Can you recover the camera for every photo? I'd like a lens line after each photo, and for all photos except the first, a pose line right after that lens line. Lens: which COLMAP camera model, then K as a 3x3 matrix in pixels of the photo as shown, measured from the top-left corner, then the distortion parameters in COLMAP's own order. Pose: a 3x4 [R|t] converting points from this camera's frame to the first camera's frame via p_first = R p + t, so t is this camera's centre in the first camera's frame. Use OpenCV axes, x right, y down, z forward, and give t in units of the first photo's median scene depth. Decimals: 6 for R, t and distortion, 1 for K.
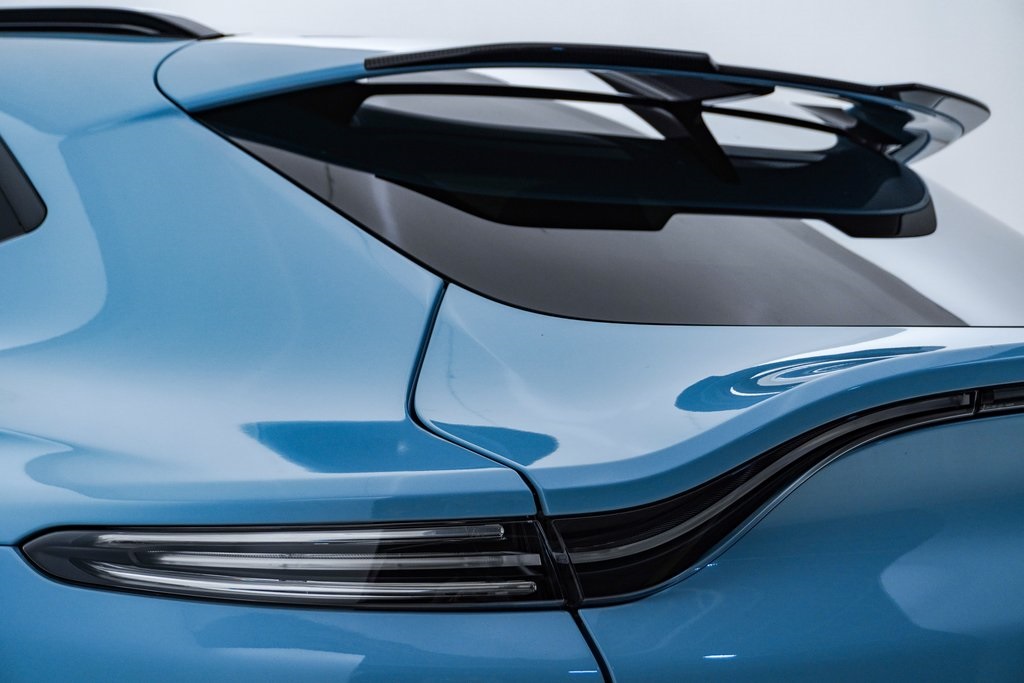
lens RADIAL K [[1859.7, 0, 509.5], [0, 1859.7, 334.8], [0, 0, 1]] dist [-0.046052, 0.000000]
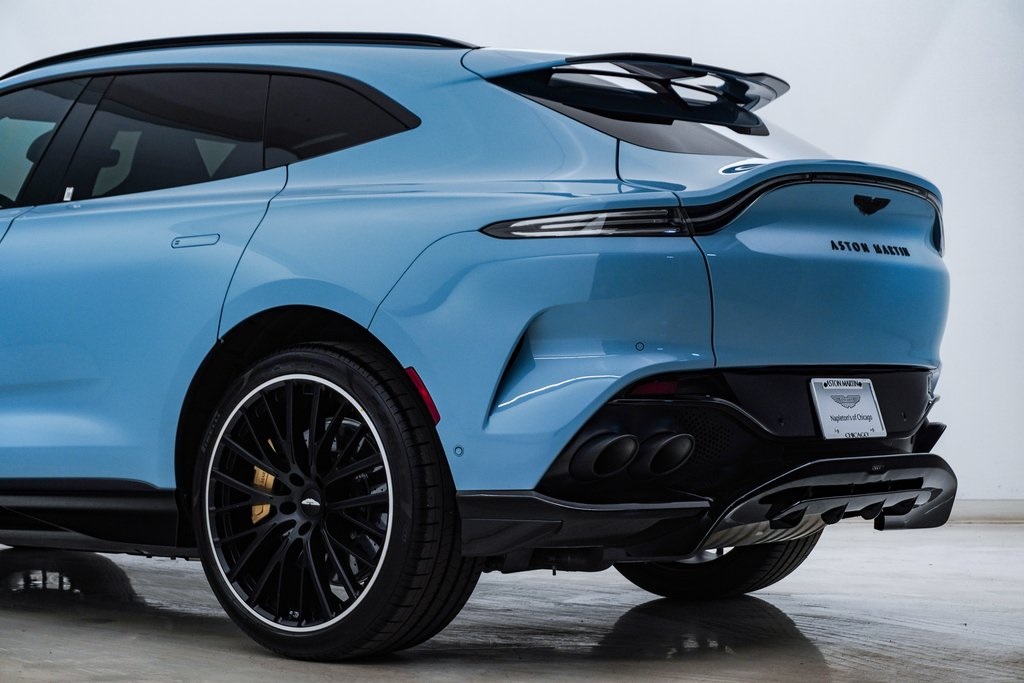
lens RADIAL K [[2232.2, 0, 521.6], [0, 2232.2, 338.6], [0, 0, 1]] dist [-0.205066, 0.000000]
pose [[0.978496, -0.010937, 0.205975, -0.722212], [0.017545, 0.999387, -0.030281, 0.305491], [-0.205517, 0.033243, 0.978089, -1.827347]]
